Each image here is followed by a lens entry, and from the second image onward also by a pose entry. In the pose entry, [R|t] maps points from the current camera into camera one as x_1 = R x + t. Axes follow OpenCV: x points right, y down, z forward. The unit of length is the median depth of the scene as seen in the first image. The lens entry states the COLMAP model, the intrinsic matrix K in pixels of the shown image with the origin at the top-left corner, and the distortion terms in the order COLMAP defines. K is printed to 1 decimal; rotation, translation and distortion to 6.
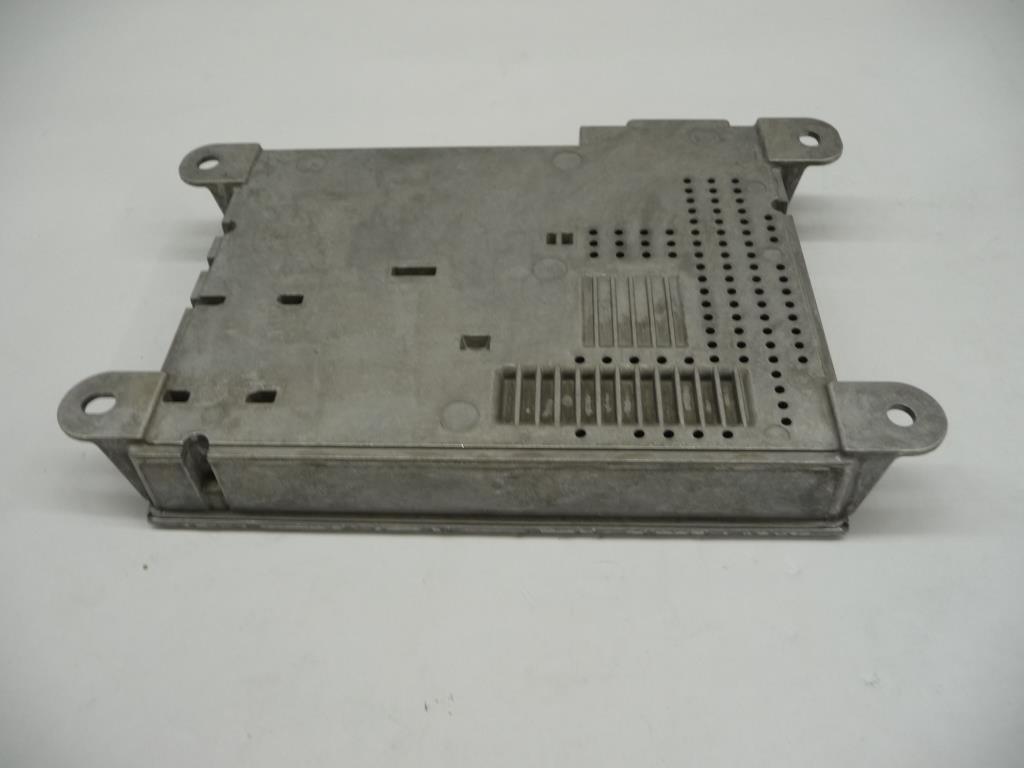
lens RADIAL K [[844.2, 0, 517.7], [0, 844.2, 385.4], [0, 0, 1]] dist [-0.055609, 0.011222]
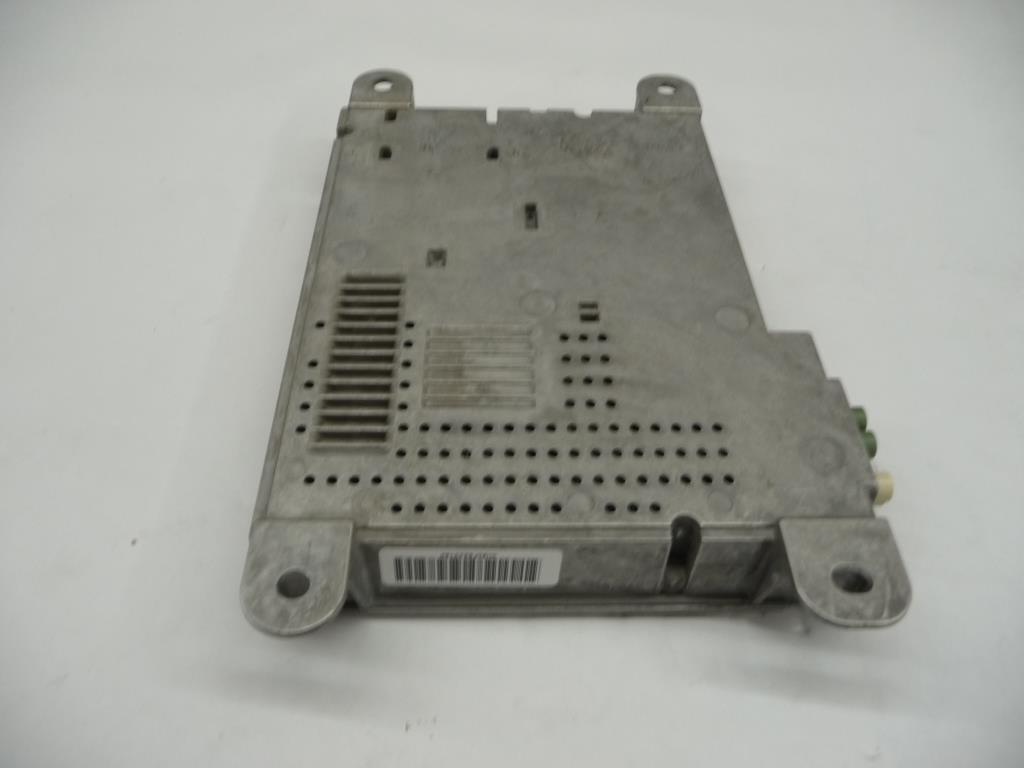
lens RADIAL K [[844.2, 0, 517.7], [0, 844.2, 385.4], [0, 0, 1]] dist [-0.055609, 0.011222]
pose [[0.061779, 0.772746, -0.631701, 0.724207], [-0.786982, 0.426985, 0.445357, -0.514398], [0.613875, 0.469624, 0.634516, 0.430967]]
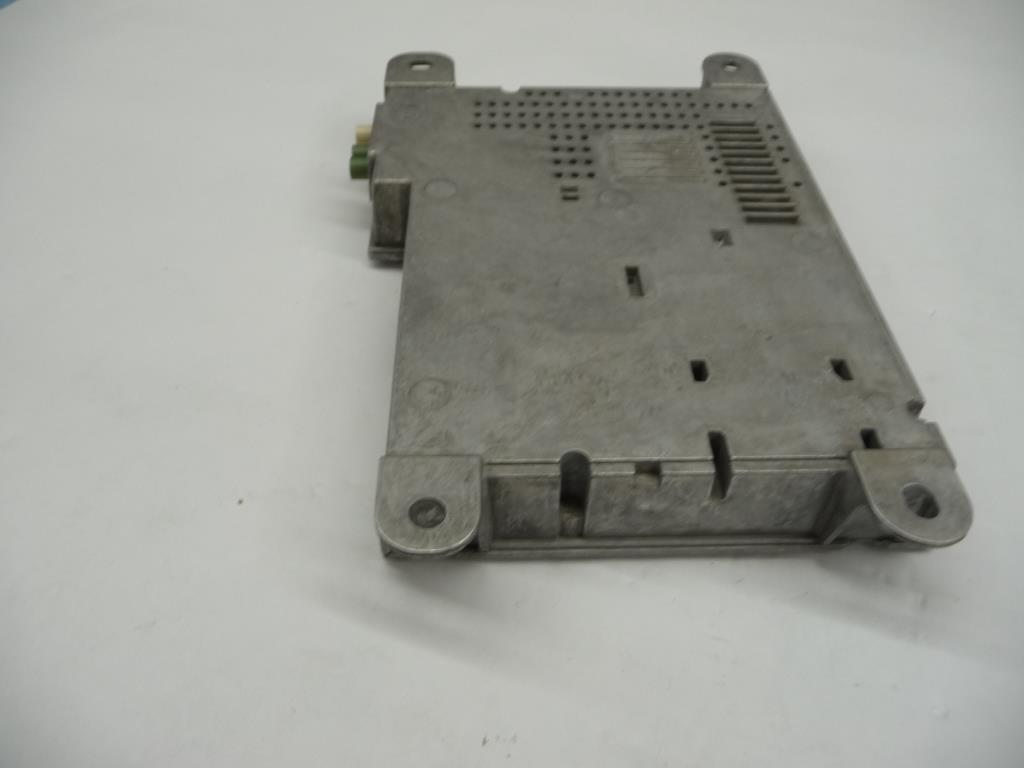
lens RADIAL K [[844.2, 0, 517.7], [0, 844.2, 385.4], [0, 0, 1]] dist [-0.055609, 0.011222]
pose [[-0.072237, -0.697423, 0.713010, -0.882085], [0.753091, 0.430571, 0.497456, -0.664199], [-0.653939, 0.572896, 0.494120, 0.708005]]
